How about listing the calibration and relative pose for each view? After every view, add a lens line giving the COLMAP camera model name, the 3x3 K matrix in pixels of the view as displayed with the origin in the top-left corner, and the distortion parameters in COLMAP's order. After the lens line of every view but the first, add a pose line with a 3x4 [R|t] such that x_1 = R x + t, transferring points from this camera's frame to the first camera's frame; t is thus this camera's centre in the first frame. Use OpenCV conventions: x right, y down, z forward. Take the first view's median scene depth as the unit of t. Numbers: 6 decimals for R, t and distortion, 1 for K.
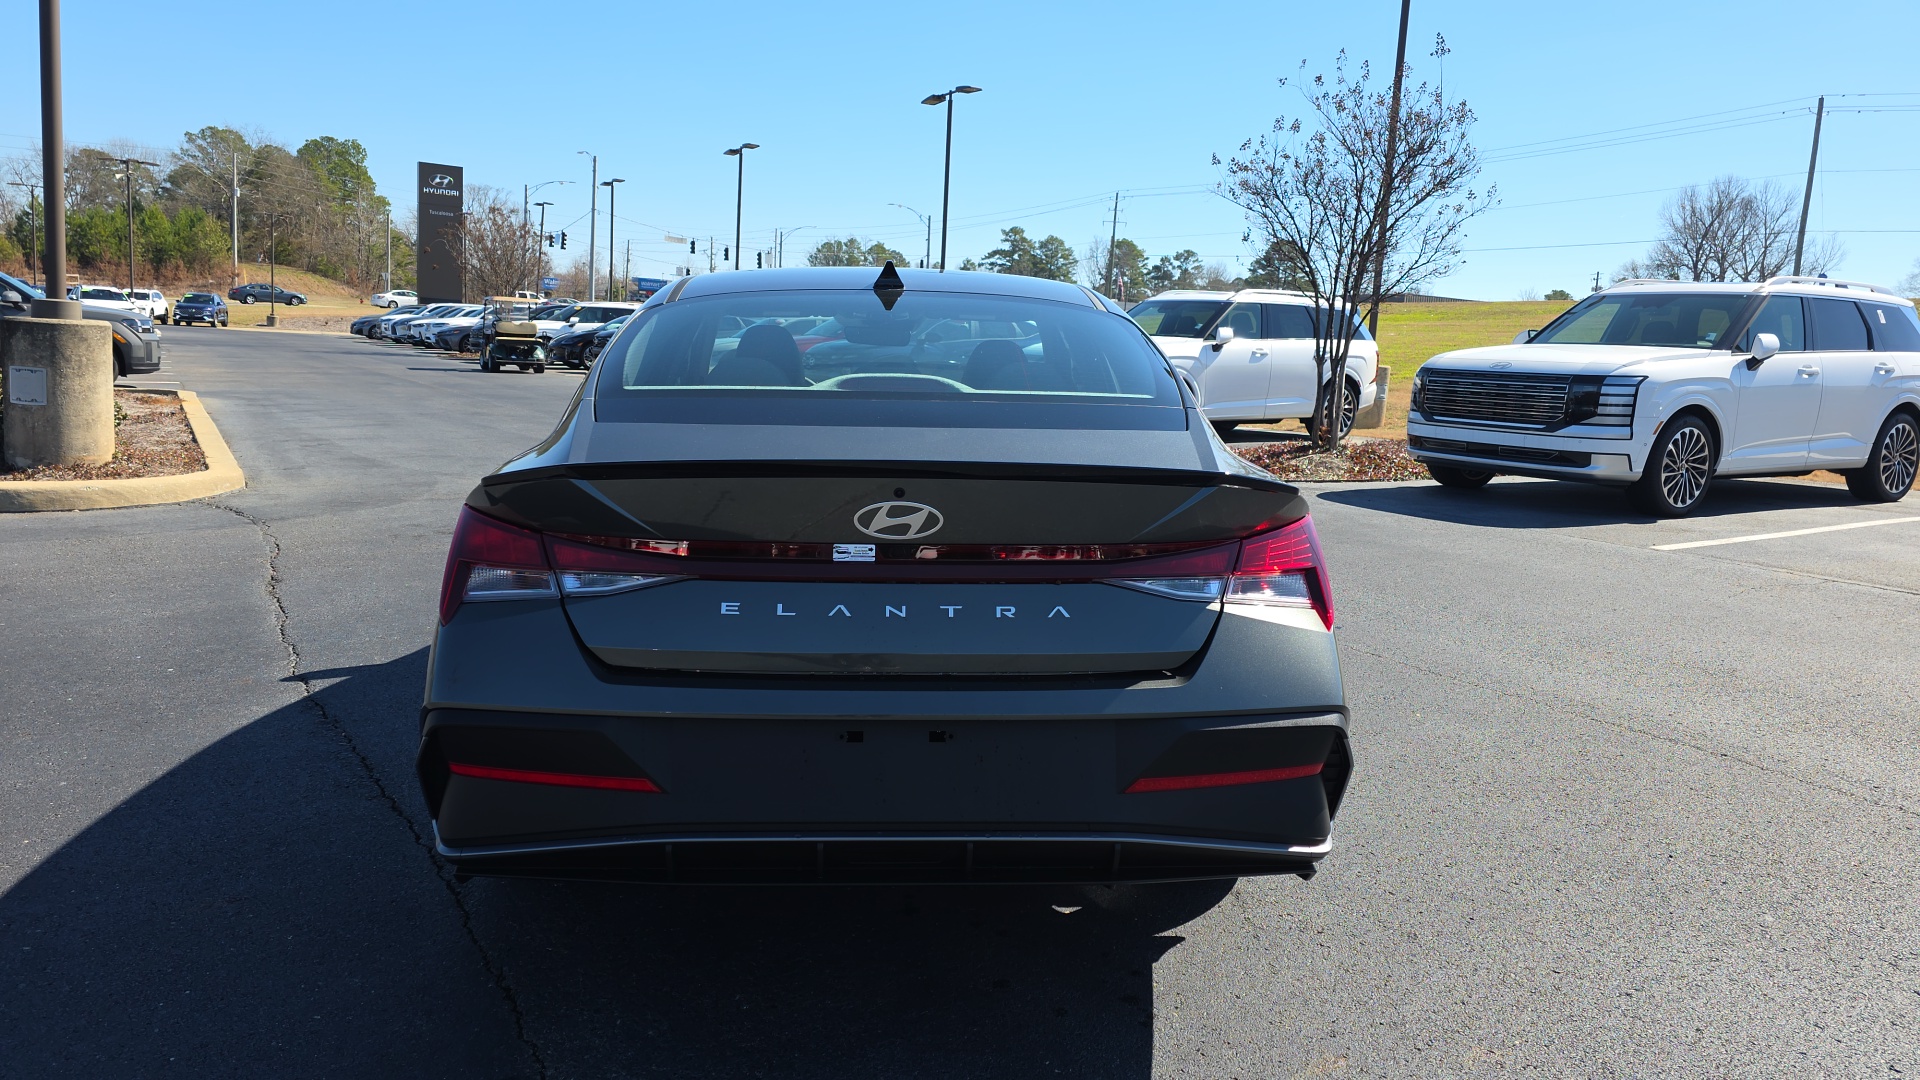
lens RADIAL K [[1308.0, 0, 943.4], [0, 1308.0, 545.3], [0, 0, 1]] dist [0.054516, -0.063890]
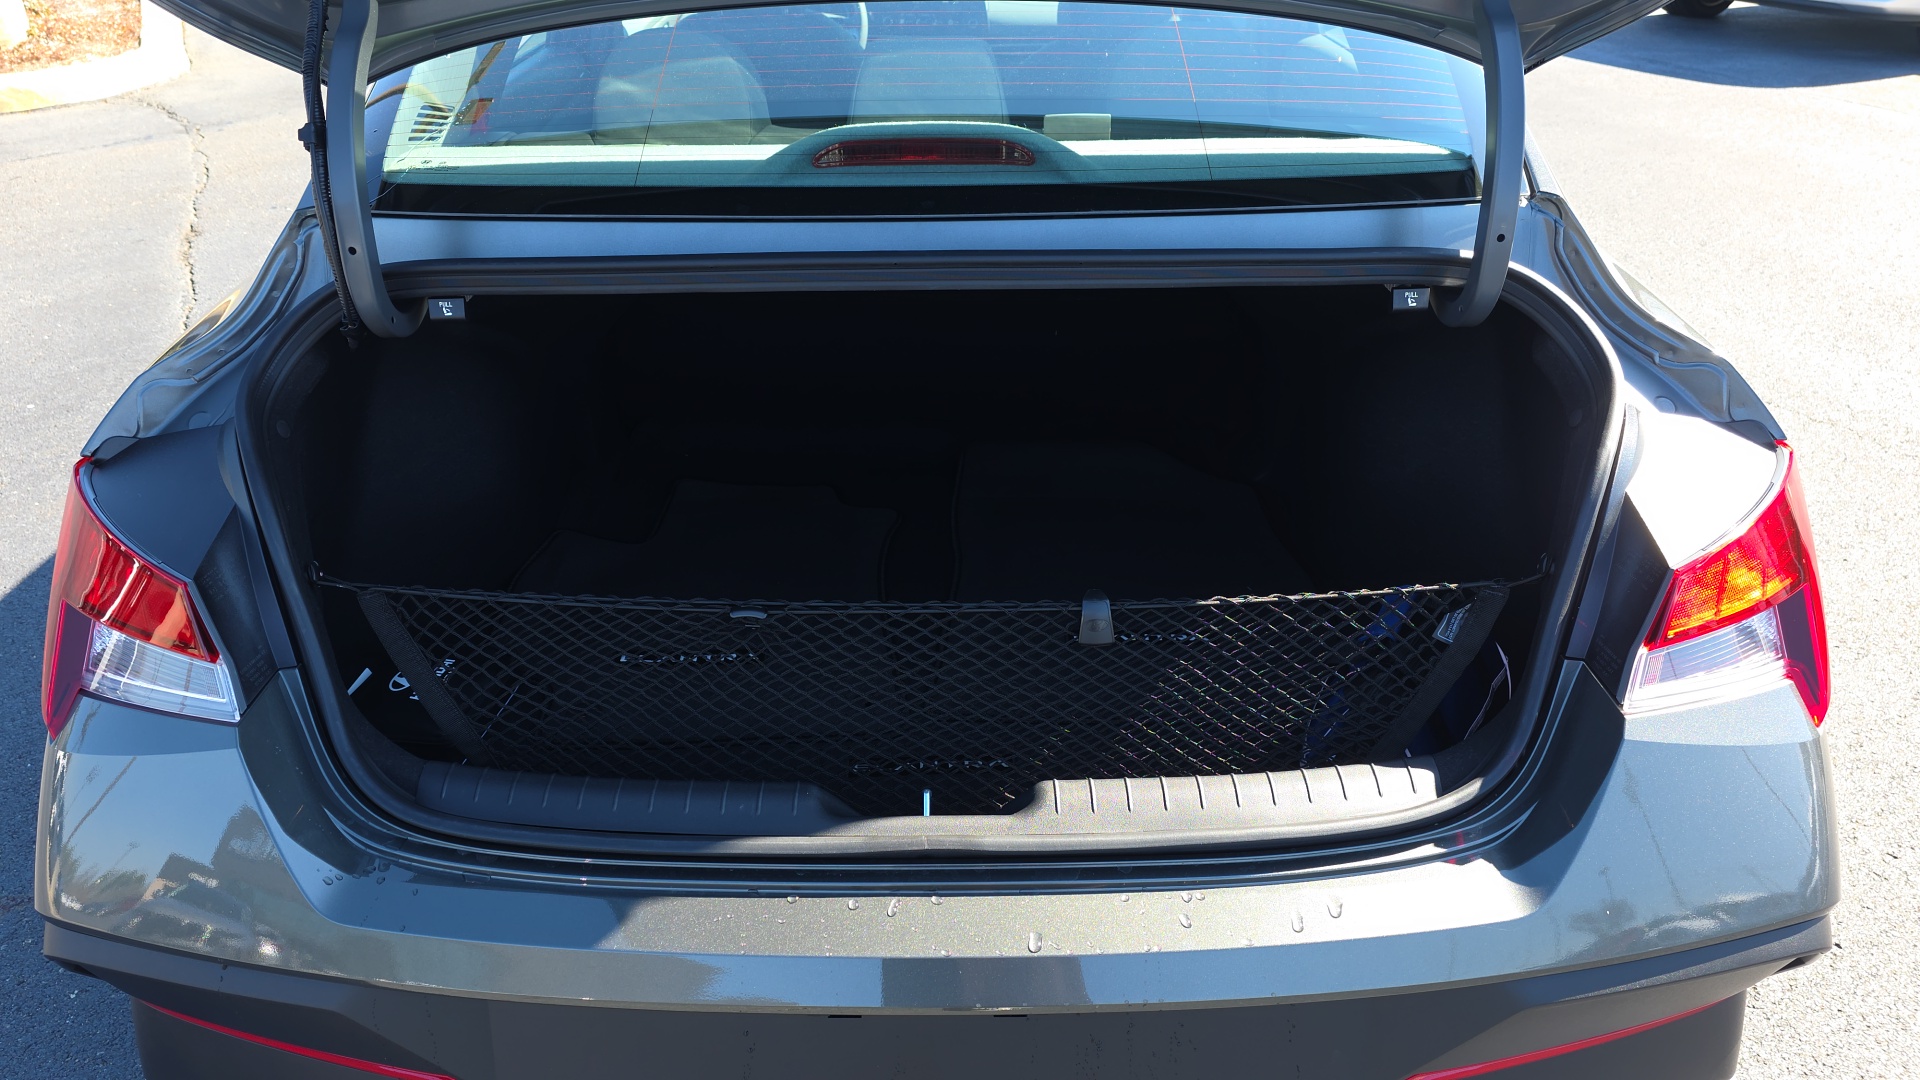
lens RADIAL K [[1308.0, 0, 943.4], [0, 1308.0, 545.3], [0, 0, 1]] dist [0.054516, -0.063890]
pose [[0.997625, 0.009141, -0.068273, -0.000232], [0.015814, 0.934286, 0.356172, -0.063703], [0.067043, -0.356406, 0.931923, 0.190421]]
